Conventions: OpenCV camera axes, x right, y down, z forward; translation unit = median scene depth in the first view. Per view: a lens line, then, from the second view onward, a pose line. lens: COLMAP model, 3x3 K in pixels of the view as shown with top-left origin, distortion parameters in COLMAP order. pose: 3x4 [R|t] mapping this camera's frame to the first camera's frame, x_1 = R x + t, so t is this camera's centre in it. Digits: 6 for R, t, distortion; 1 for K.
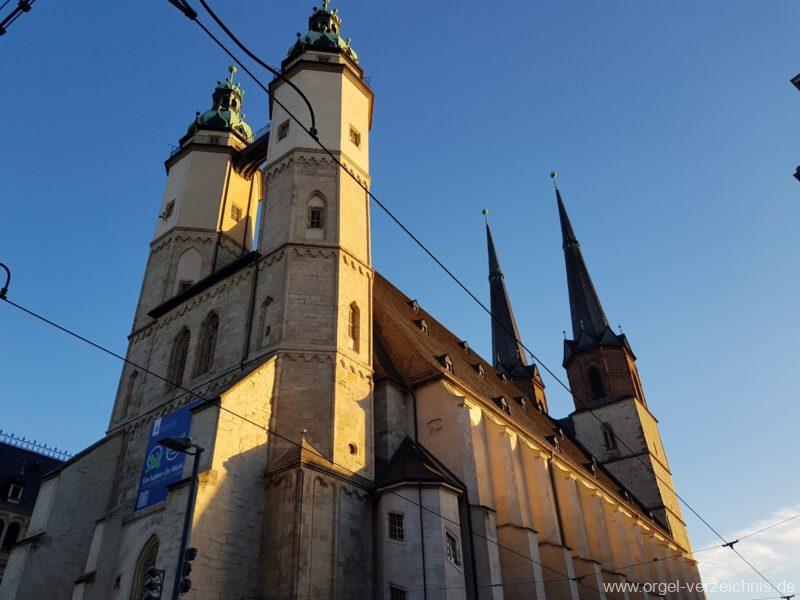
lens RADIAL K [[638.7, 0, 400.0], [0, 638.7, 300.0], [0, 0, 1]] dist [0.096419, -0.199808]
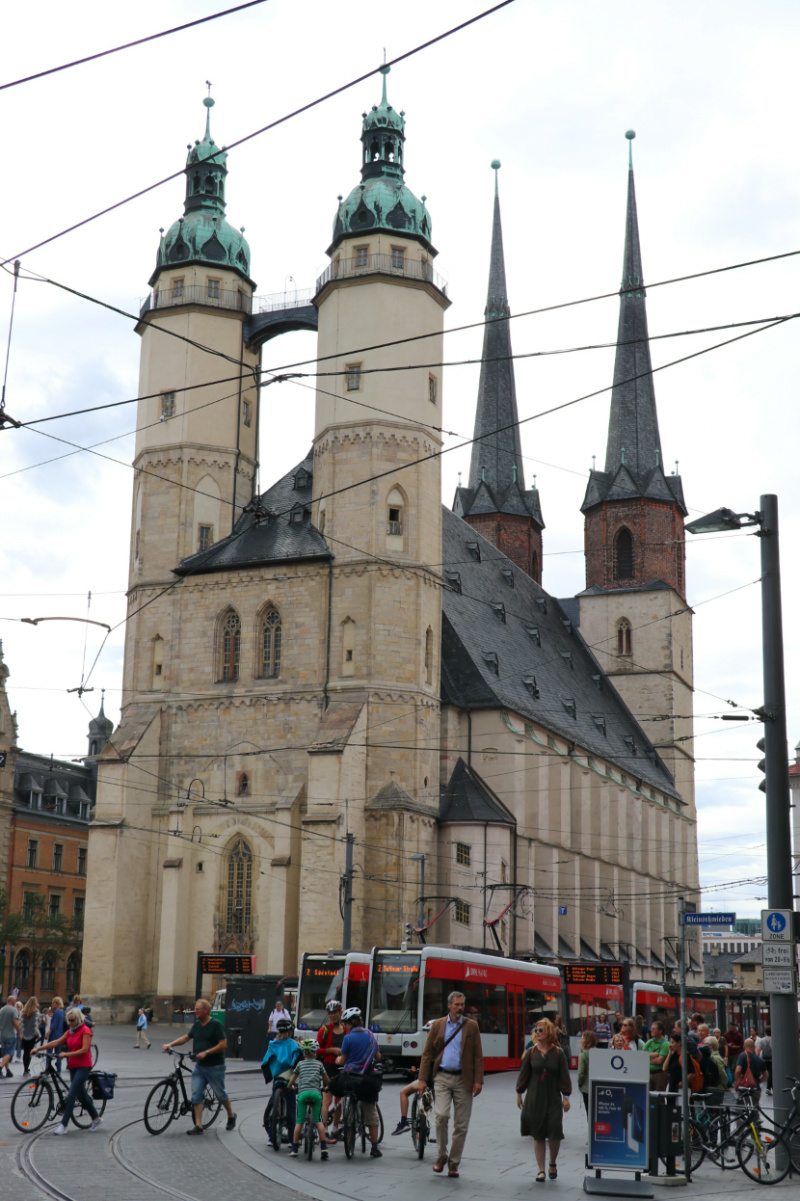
lens RADIAL K [[1780.1, 0, 400.0], [0, 1780.1, 600.5], [0, 0, 1]] dist [-0.034787, -0.023359]
pose [[0.969359, 0.103271, 0.222888, -0.721448], [-0.181705, 0.912029, 0.367678, -1.019332], [-0.165310, -0.396911, 0.902848, -1.430362]]
